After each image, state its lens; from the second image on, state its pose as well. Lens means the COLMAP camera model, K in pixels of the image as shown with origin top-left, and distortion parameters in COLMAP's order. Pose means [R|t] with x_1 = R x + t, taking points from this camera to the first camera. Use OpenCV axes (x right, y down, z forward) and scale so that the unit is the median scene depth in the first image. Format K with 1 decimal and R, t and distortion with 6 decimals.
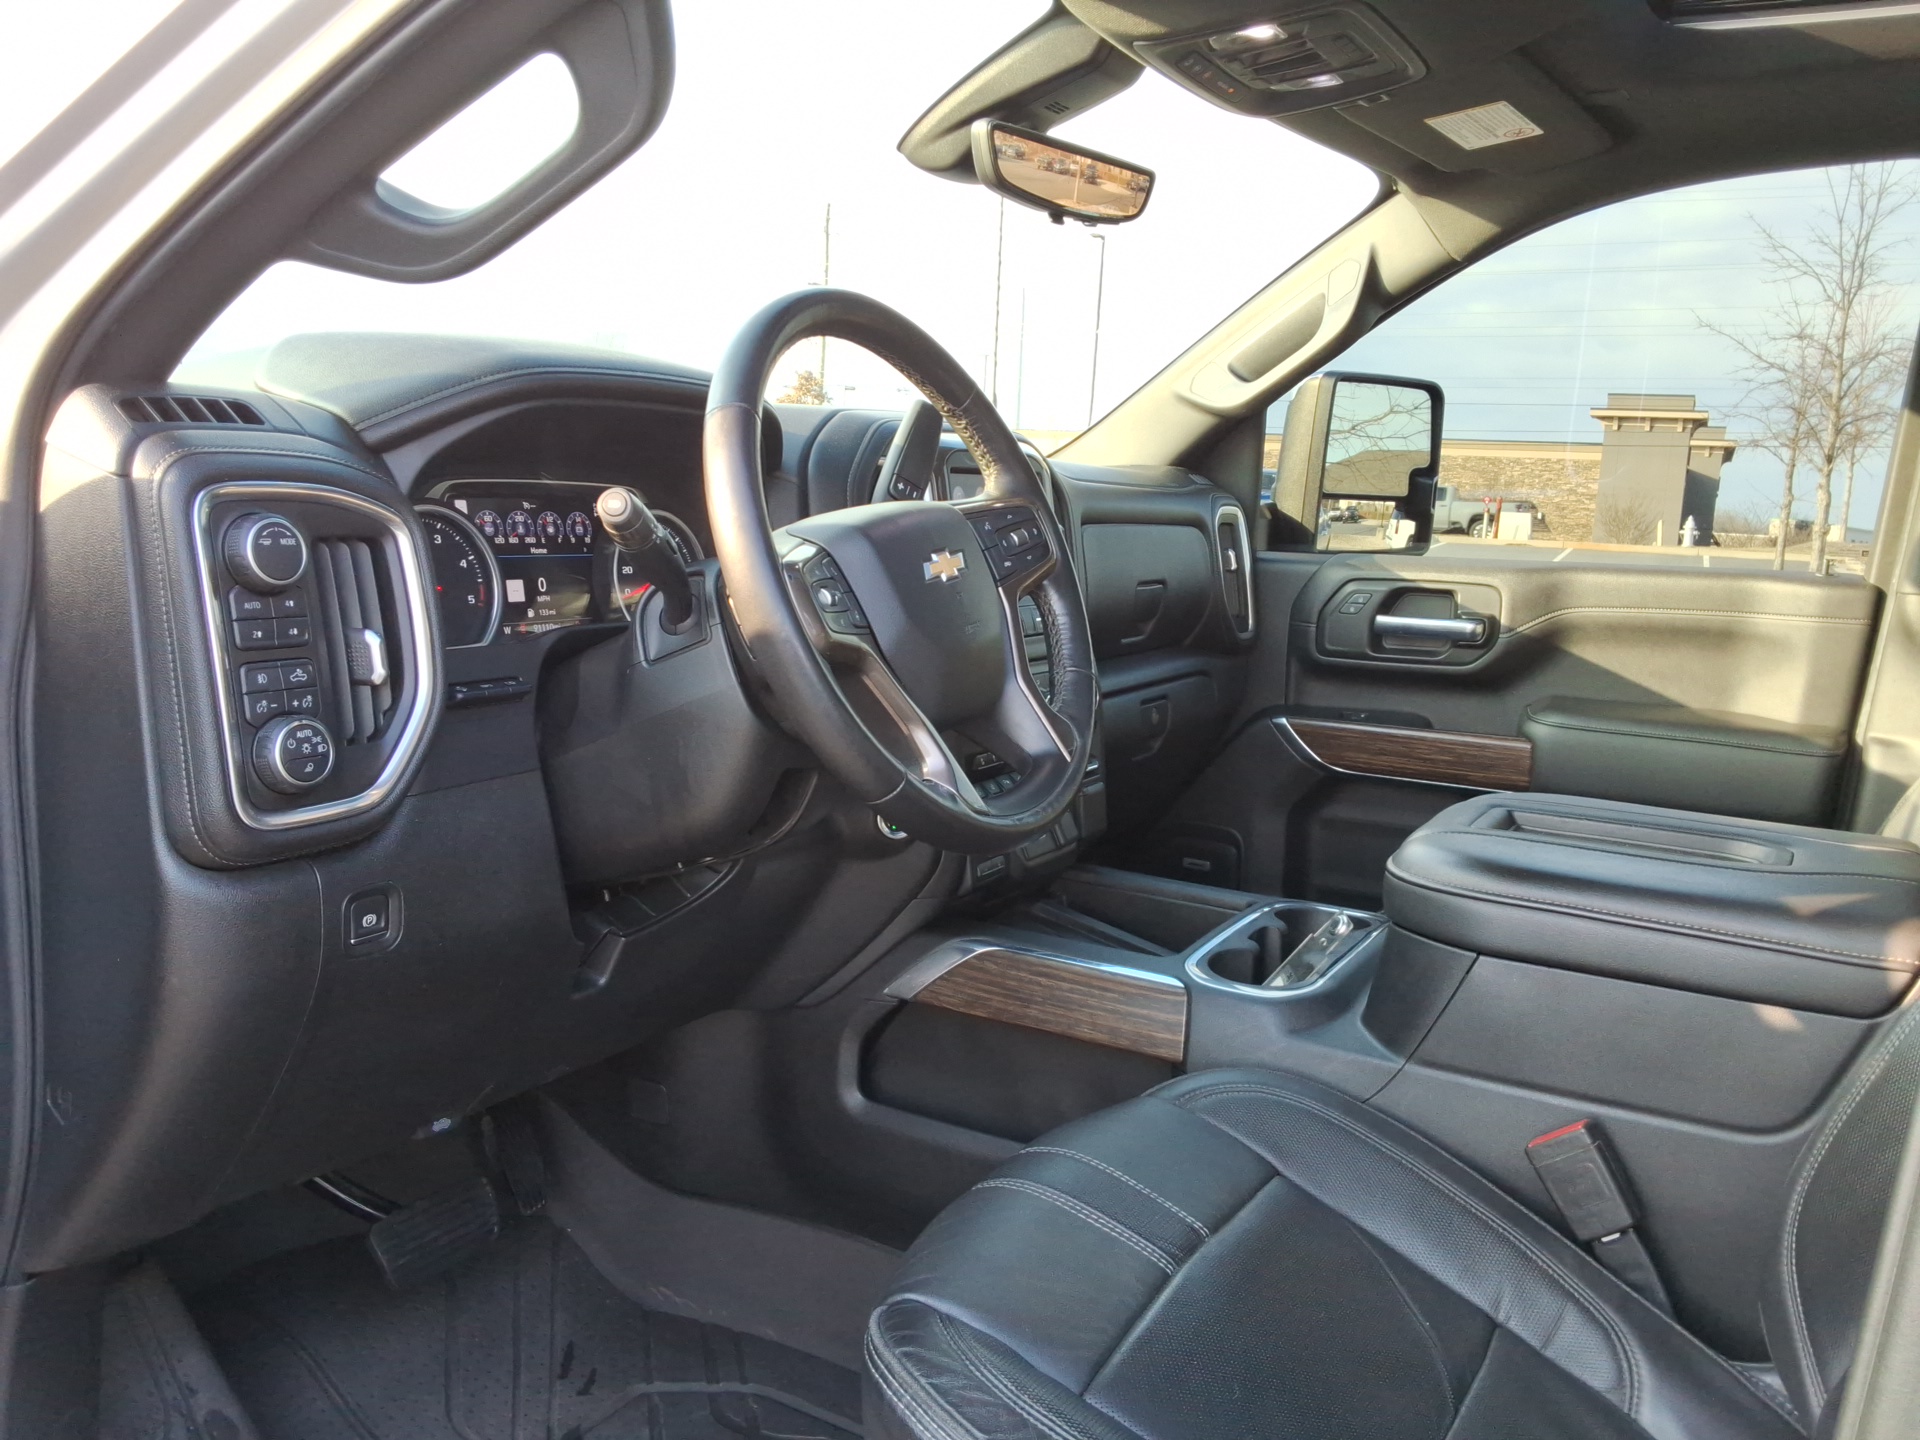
lens RADIAL K [[1533.5, 0, 956.7], [0, 1533.5, 706.3], [0, 0, 1]] dist [0.112773, -0.168501]
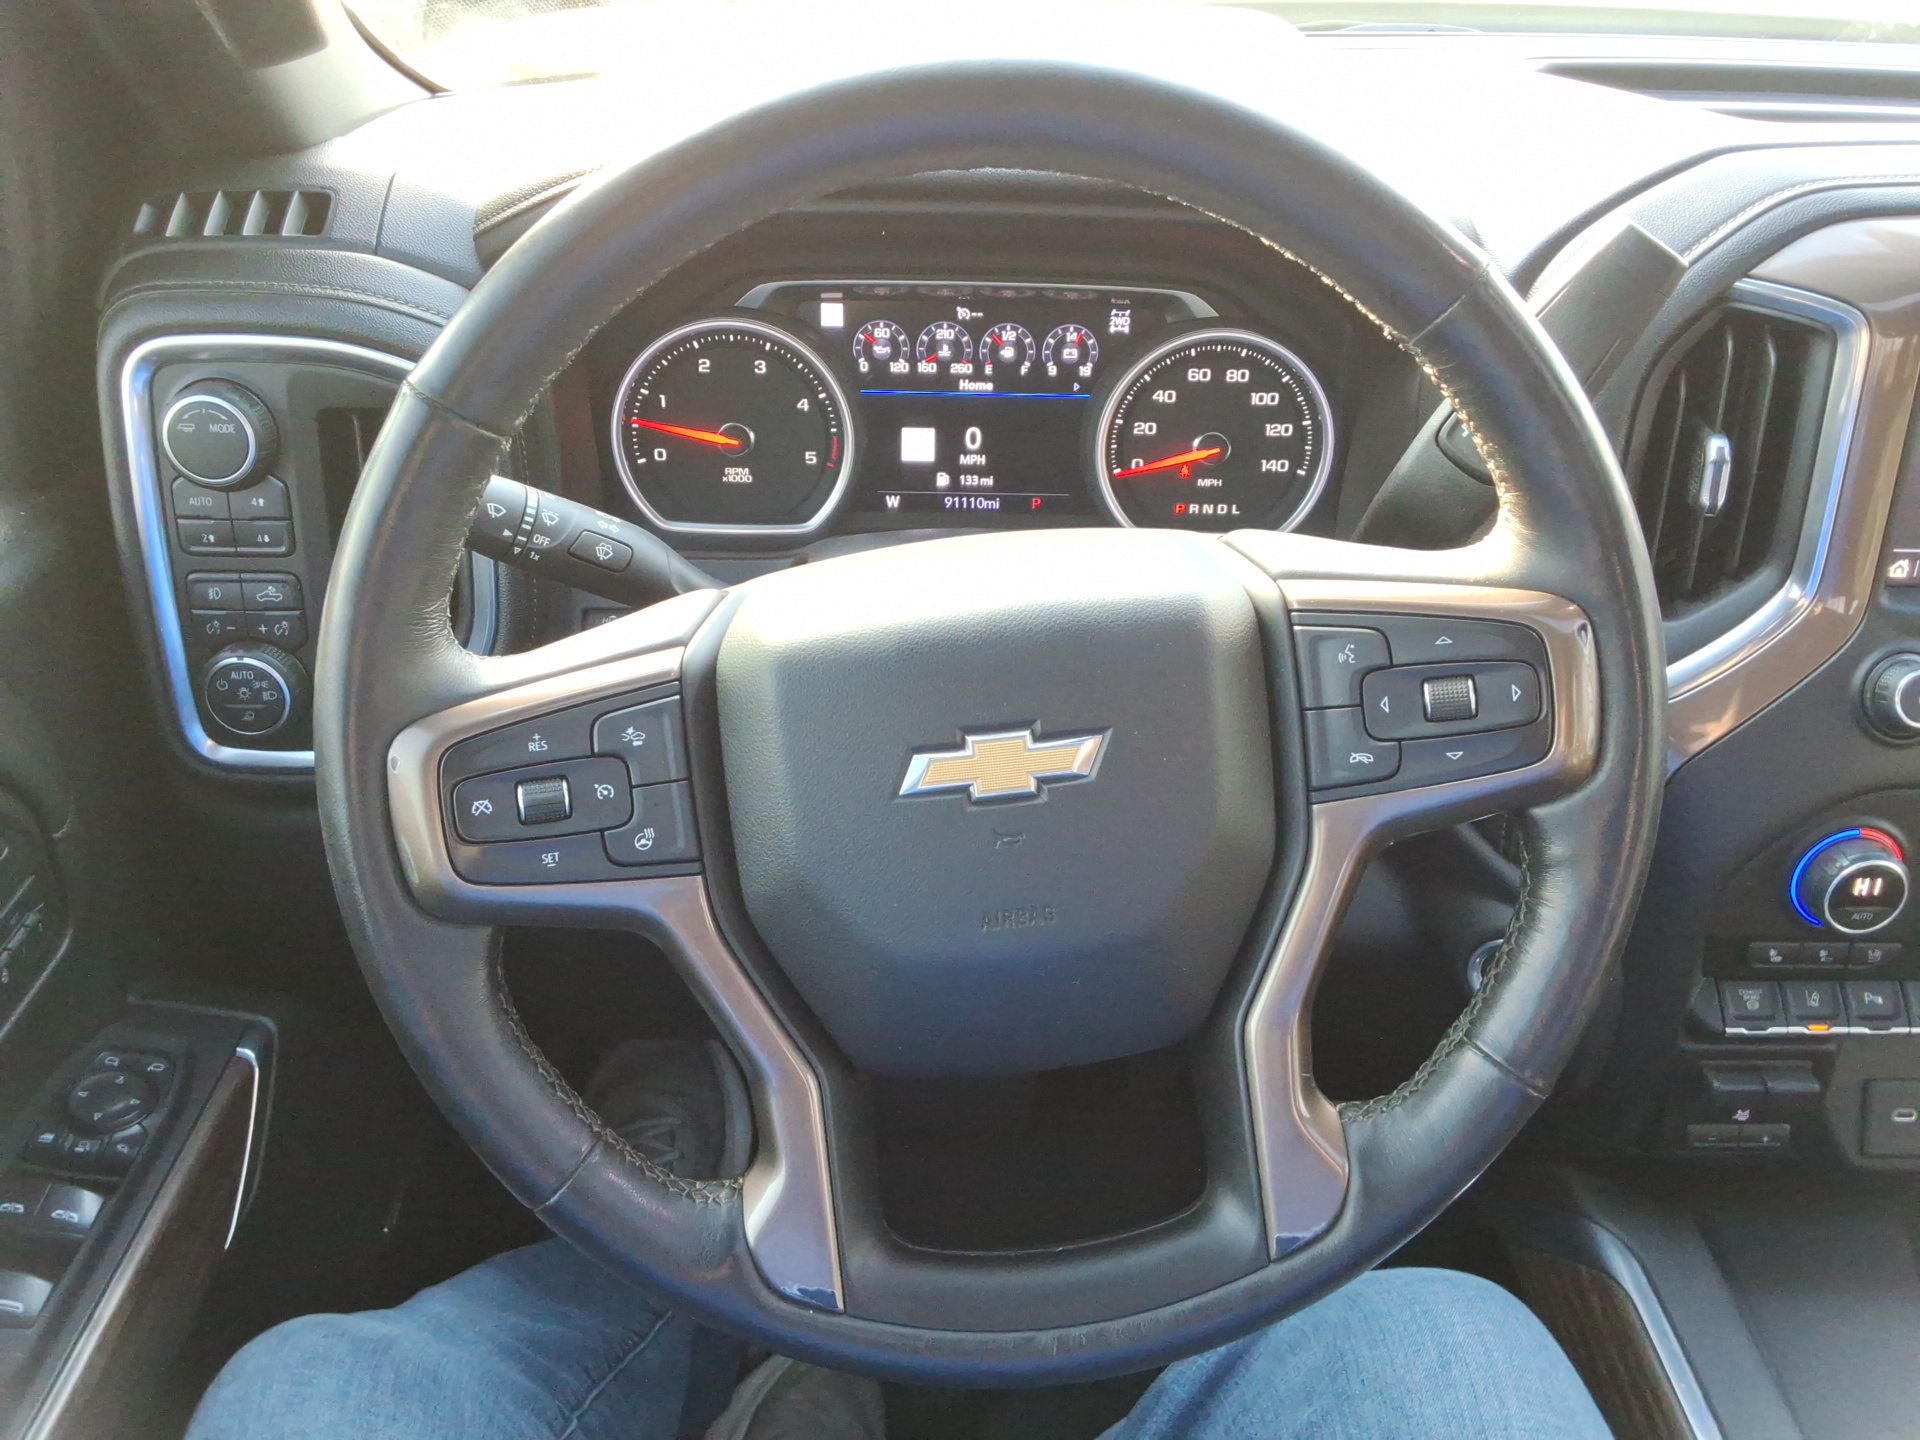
lens RADIAL K [[1533.5, 0, 956.7], [0, 1533.5, 706.3], [0, 0, 1]] dist [0.112773, -0.168501]
pose [[0.540717, 0.403701, -0.738005, 0.257080], [-0.133650, 0.907403, 0.398443, -0.236623], [0.830520, -0.116811, 0.544603, 0.632235]]
